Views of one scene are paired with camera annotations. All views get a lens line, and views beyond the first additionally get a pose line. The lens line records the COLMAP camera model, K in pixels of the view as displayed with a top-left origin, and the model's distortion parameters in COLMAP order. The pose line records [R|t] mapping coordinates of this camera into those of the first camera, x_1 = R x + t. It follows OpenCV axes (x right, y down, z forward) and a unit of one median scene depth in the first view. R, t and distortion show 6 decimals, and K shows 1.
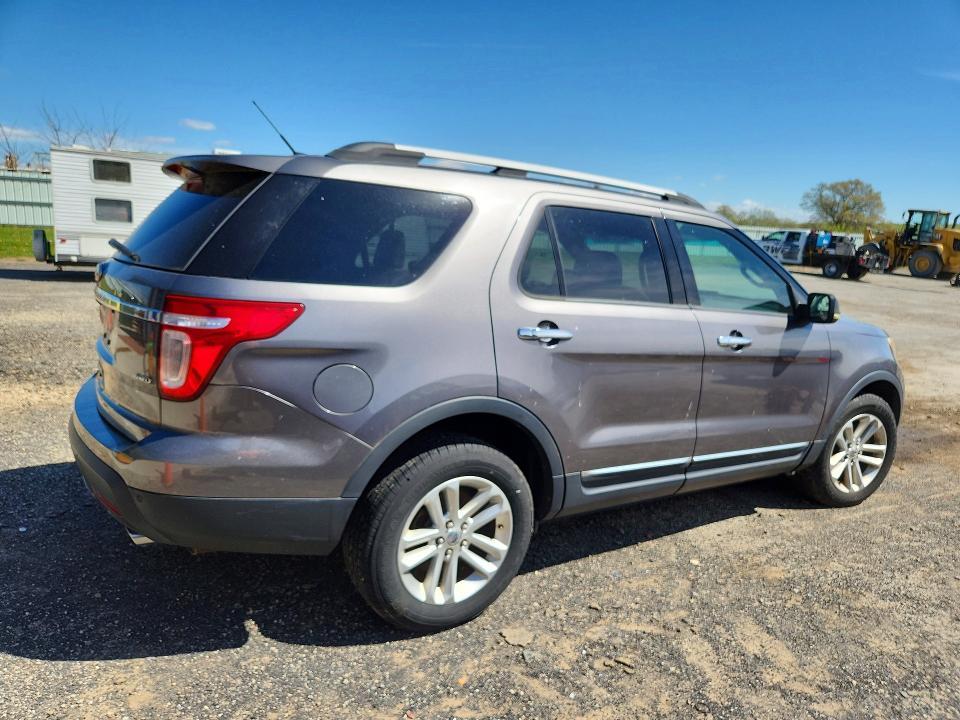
lens RADIAL K [[644.1, 0, 480.0], [0, 644.1, 360.0], [0, 0, 1]] dist [0.004155, -0.000570]
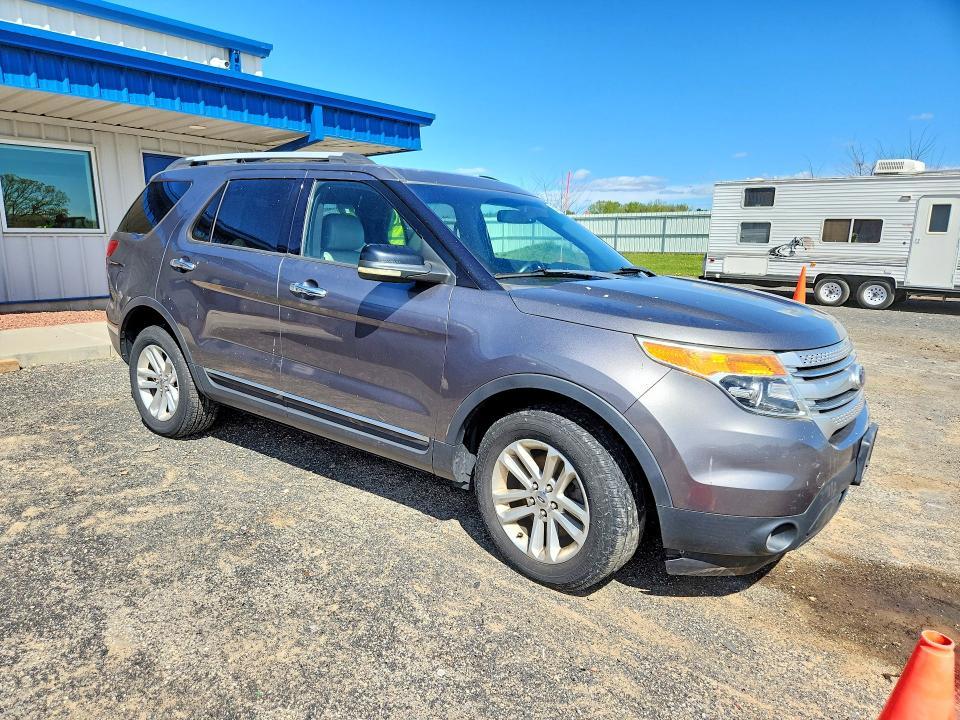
lens RADIAL K [[644.1, 0, 480.0], [0, 644.1, 360.0], [0, 0, 1]] dist [0.004155, -0.000570]
pose [[0.377700, 0.123624, -0.917638, 0.472494], [-0.172710, 0.983060, 0.061350, -0.008055], [0.909678, 0.135313, 0.392653, 0.281198]]
